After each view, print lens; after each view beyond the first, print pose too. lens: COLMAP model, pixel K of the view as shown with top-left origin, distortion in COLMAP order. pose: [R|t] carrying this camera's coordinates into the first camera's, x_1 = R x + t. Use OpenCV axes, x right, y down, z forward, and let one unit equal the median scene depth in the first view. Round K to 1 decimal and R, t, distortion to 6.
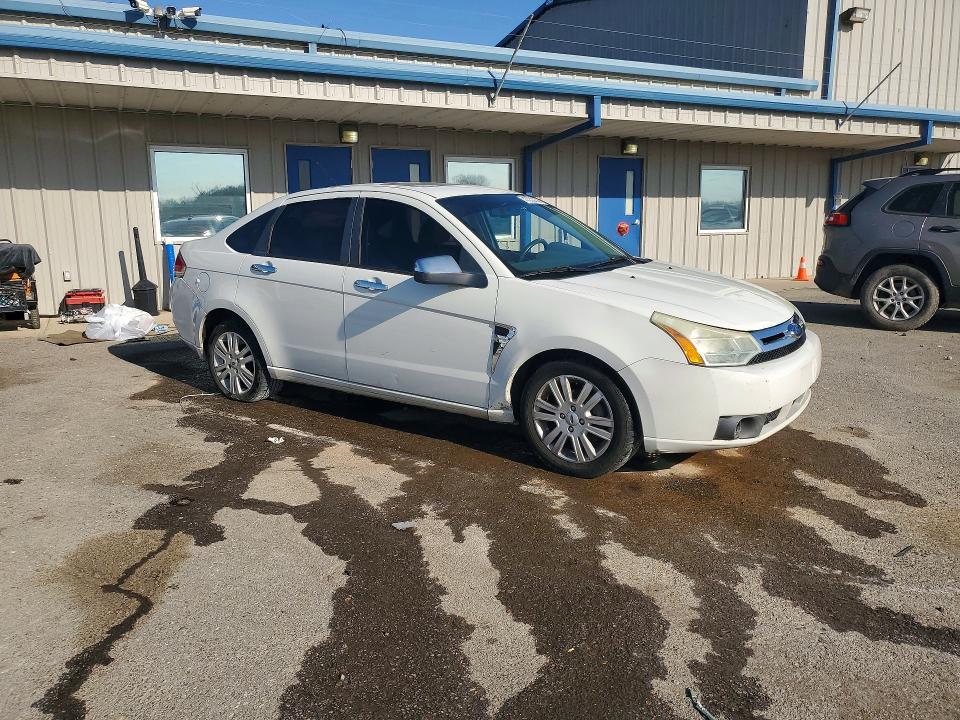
lens RADIAL K [[776.4, 0, 473.2], [0, 776.4, 357.4], [0, 0, 1]] dist [0.123544, -0.153228]
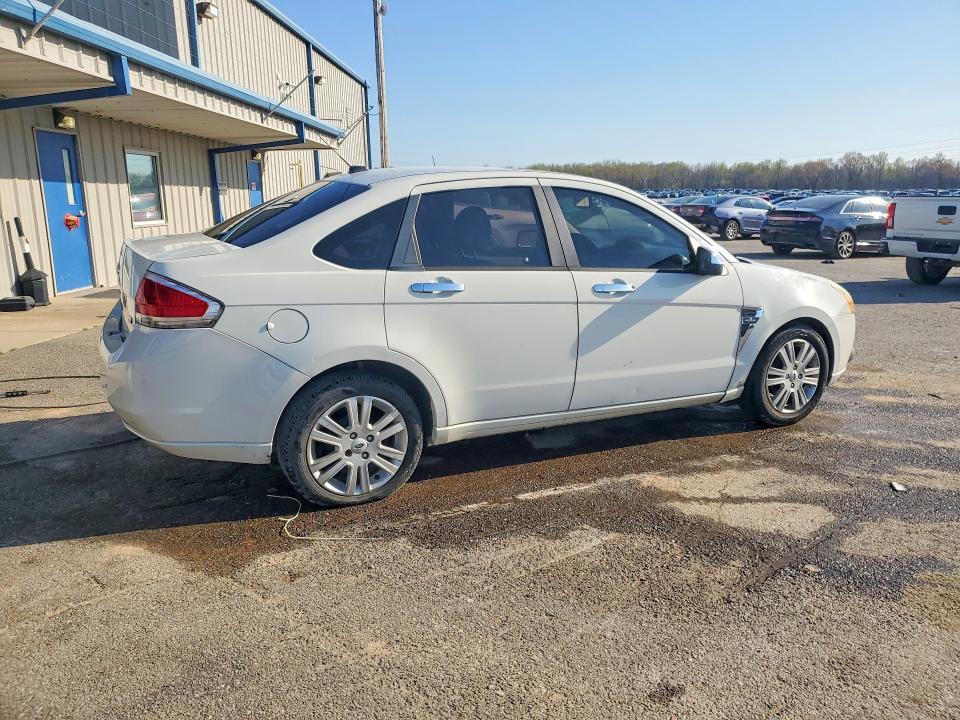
lens RADIAL K [[785.8, 0, 480.0], [0, 785.8, 360.0], [0, 0, 1]] dist [0.007563, -0.006510]
pose [[0.434647, -0.181432, 0.882136, -0.845117], [0.165397, 0.978918, 0.119843, -0.125094], [-0.885283, 0.093814, 0.455492, 0.653441]]
